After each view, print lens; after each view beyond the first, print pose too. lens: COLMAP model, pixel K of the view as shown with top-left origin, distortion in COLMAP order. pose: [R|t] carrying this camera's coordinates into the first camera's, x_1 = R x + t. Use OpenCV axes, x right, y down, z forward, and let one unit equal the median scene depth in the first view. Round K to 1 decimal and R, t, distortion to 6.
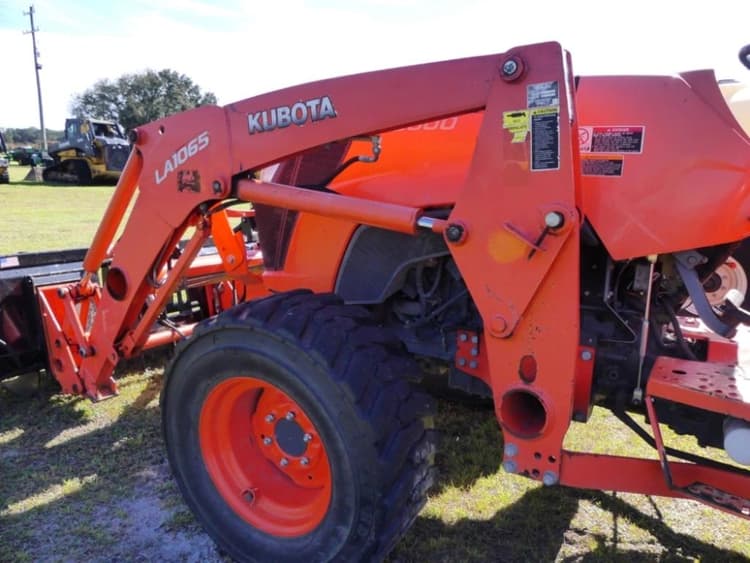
lens RADIAL K [[542.7, 0, 374.9], [0, 542.7, 256.0], [0, 0, 1]] dist [-0.001378, 0.009755]
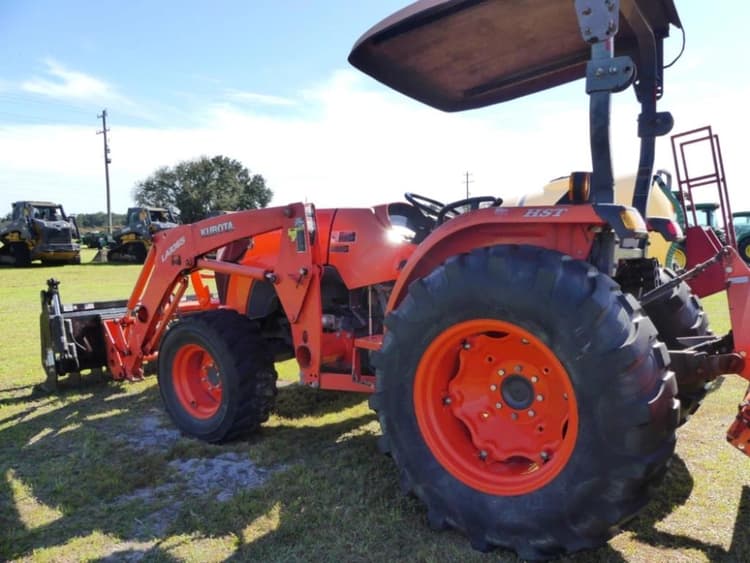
lens RADIAL K [[542.7, 0, 374.9], [0, 542.7, 256.0], [0, 0, 1]] dist [-0.001378, 0.009755]
pose [[0.995790, -0.032341, -0.085772, 0.450965], [0.021087, 0.991421, -0.128997, 0.098692], [0.089208, 0.126646, 0.987929, -0.747431]]
